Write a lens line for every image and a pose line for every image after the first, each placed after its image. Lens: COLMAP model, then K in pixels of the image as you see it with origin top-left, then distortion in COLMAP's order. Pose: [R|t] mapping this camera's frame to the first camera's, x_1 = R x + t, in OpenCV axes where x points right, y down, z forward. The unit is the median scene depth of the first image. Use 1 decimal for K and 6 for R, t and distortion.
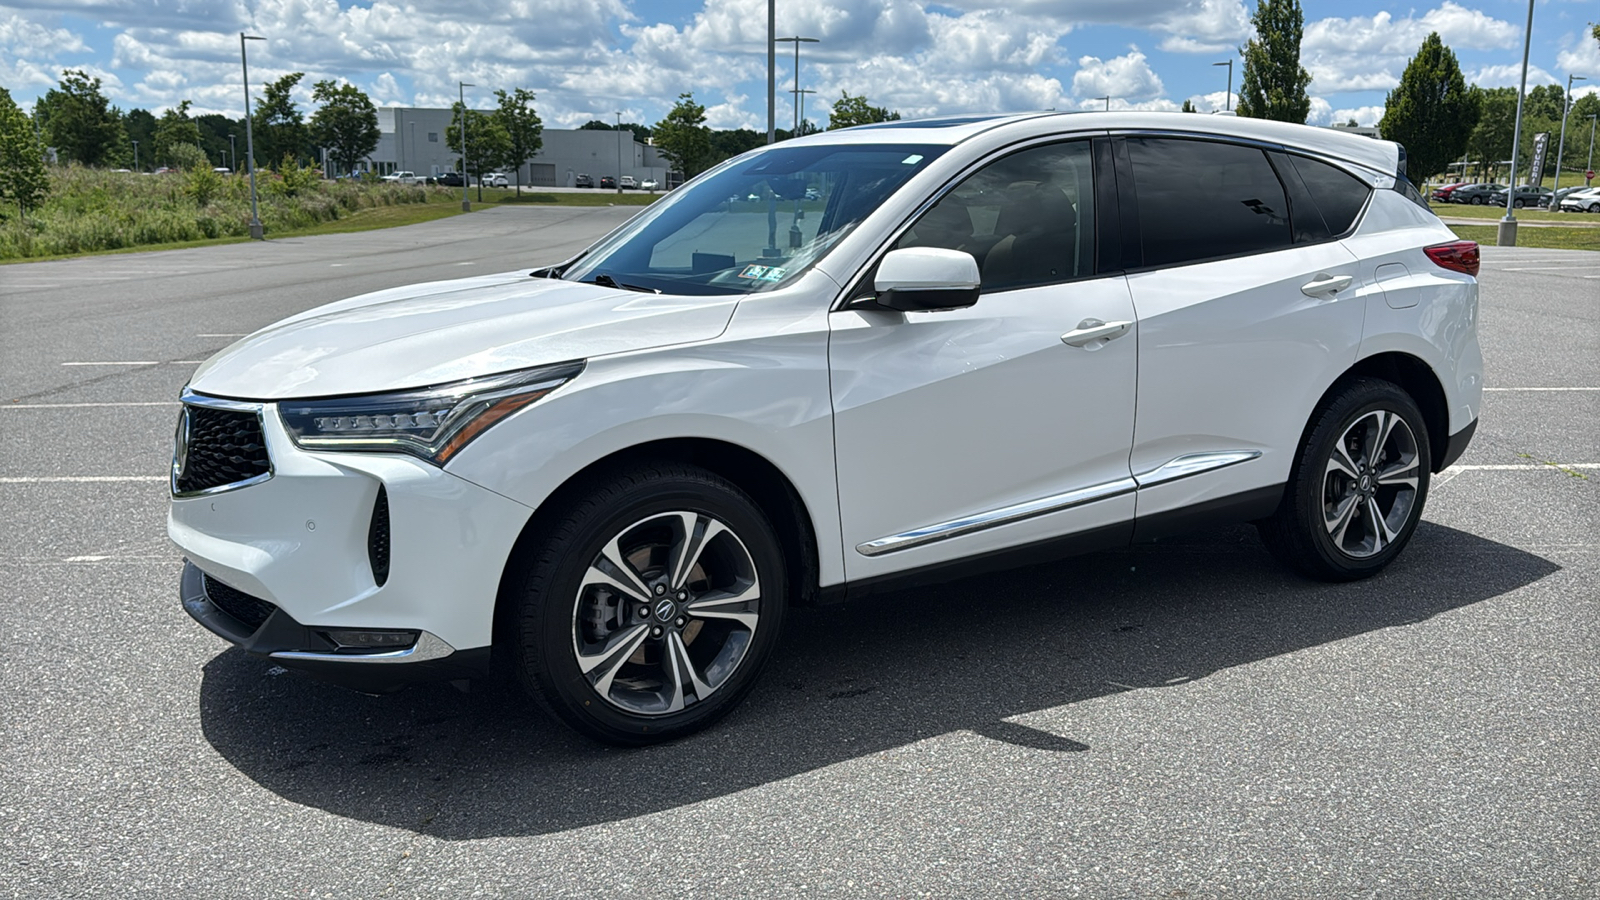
lens RADIAL K [[1358.0, 0, 819.9], [0, 1358.0, 473.4], [0, 0, 1]] dist [0.138774, -0.237791]
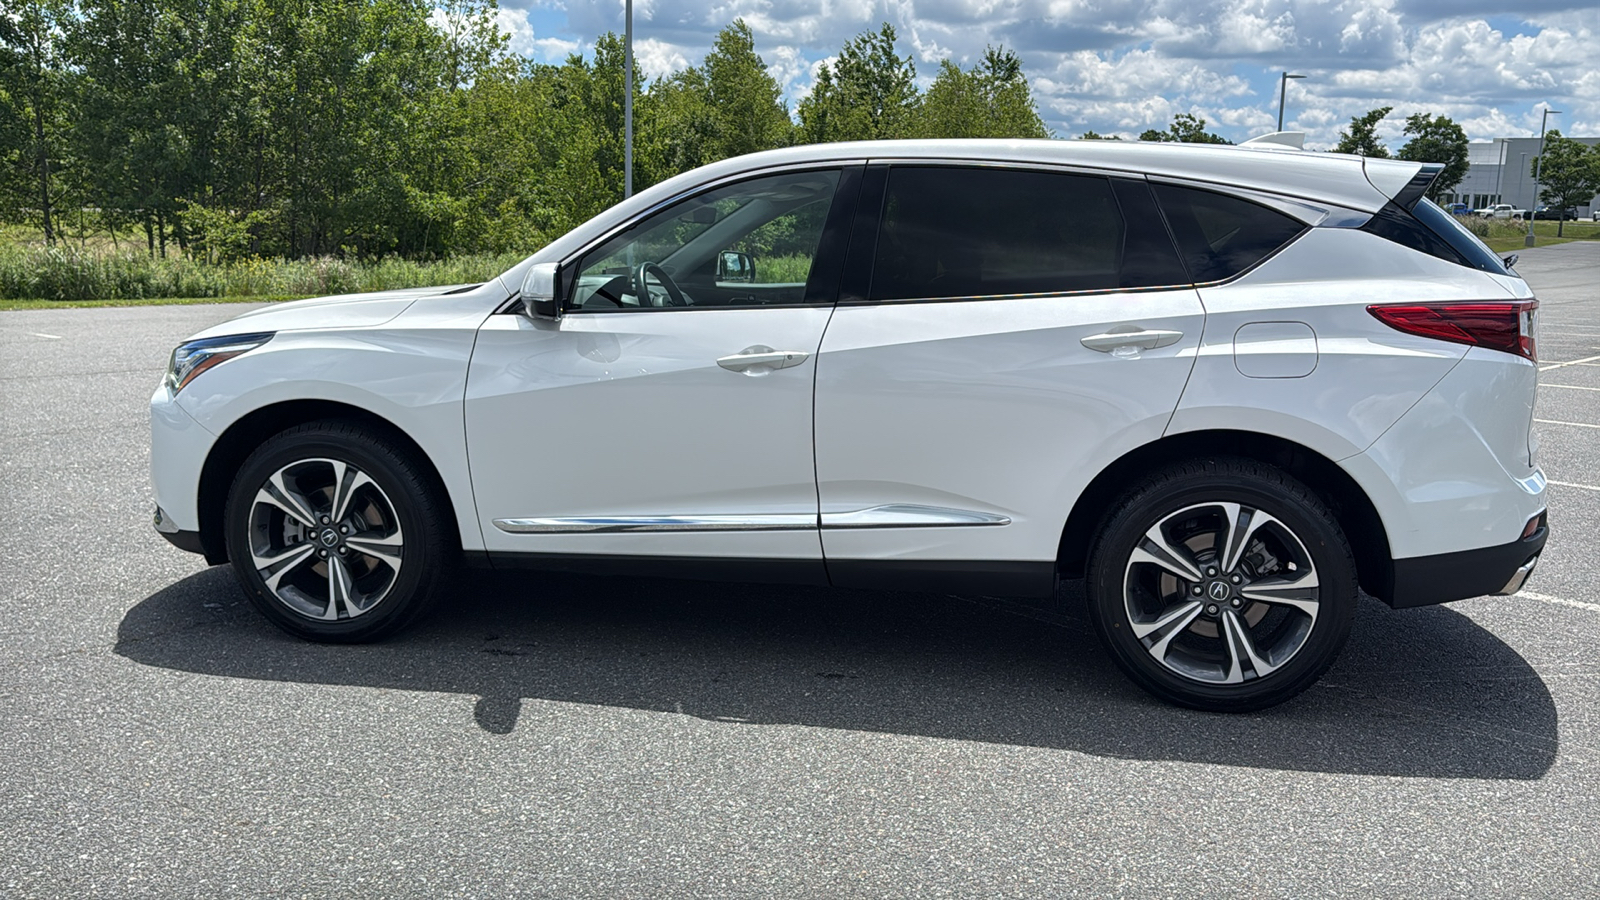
lens RADIAL K [[1351.1, 0, 839.9], [0, 1351.1, 449.9], [0, 0, 1]] dist [0.158699, -0.284614]
pose [[0.730795, 0.130347, -0.670036, 0.807068], [-0.156195, 0.987487, 0.021744, -0.060767], [0.664486, 0.088766, 0.742010, 0.274806]]
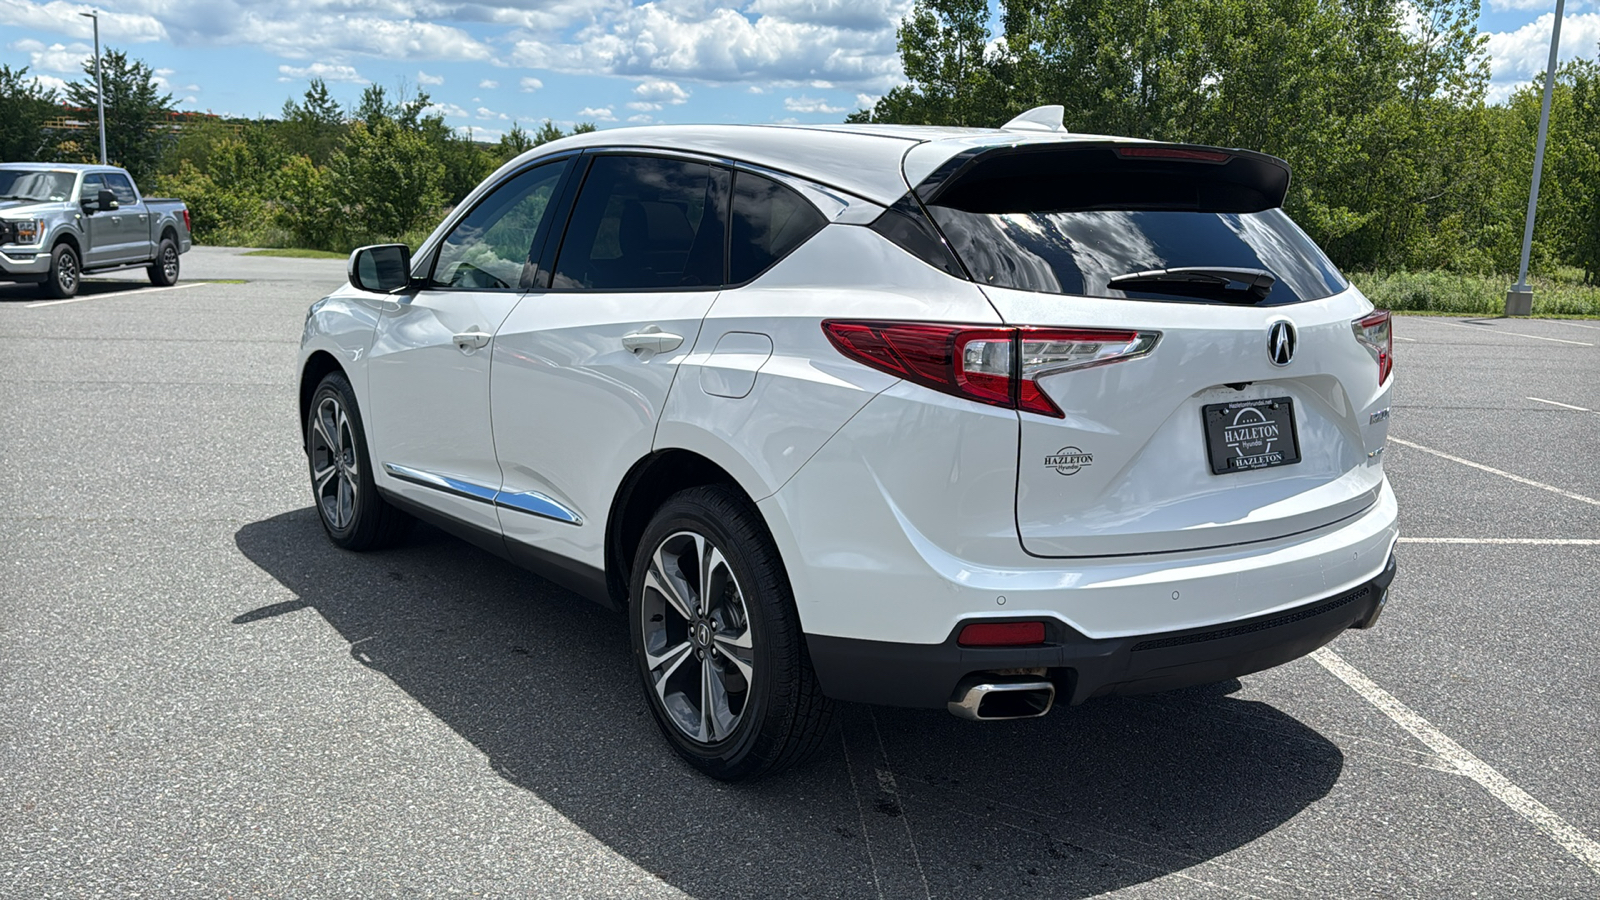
lens RADIAL K [[1358.0, 0, 819.9], [0, 1358.0, 473.4], [0, 0, 1]] dist [0.138774, -0.237791]
pose [[0.084491, 0.192707, -0.977612, 1.137222], [-0.228623, 0.958695, 0.169219, -0.217212], [0.969842, 0.209207, 0.125058, 1.017649]]
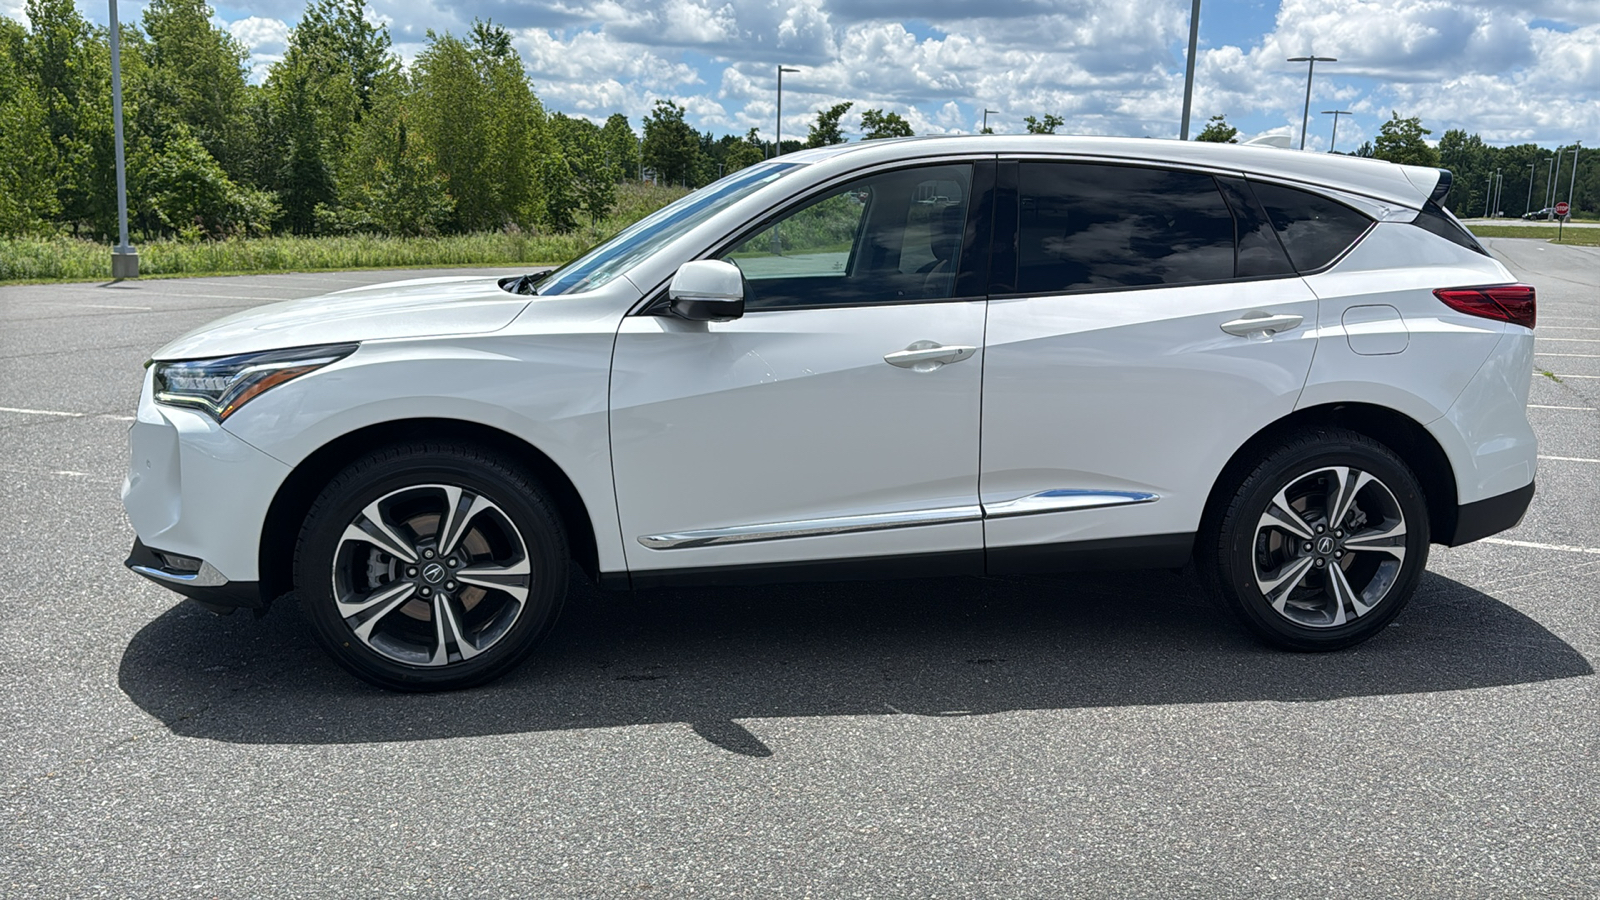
lens RADIAL K [[1353.1, 0, 840.8], [0, 1353.1, 469.3], [0, 0, 1]] dist [0.139902, -0.225135]
pose [[0.932264, 0.091227, -0.350087, 0.437515], [-0.097802, 0.995205, -0.001108, -0.011503], [0.348308, 0.035273, 0.936716, 0.048685]]
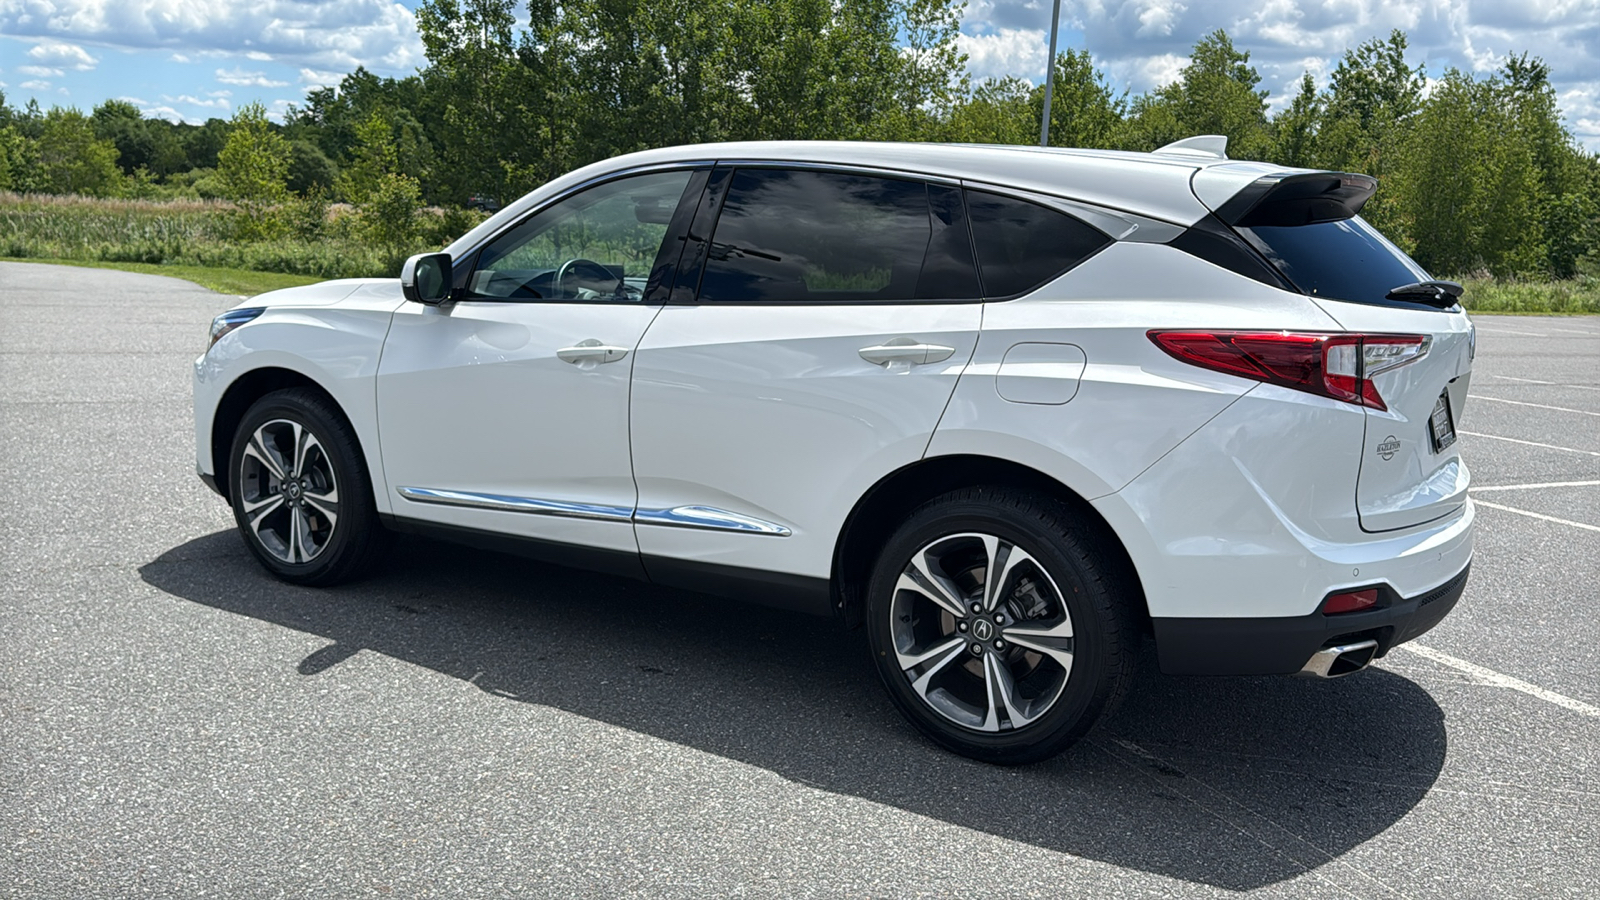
lens RADIAL K [[1358.0, 0, 819.9], [0, 1358.0, 473.4], [0, 0, 1]] dist [0.138774, -0.237791]
pose [[0.436394, 0.184628, -0.880609, 1.055684], [-0.223535, 0.970282, 0.092654, -0.131720], [0.871546, 0.156414, 0.464696, 0.607321]]
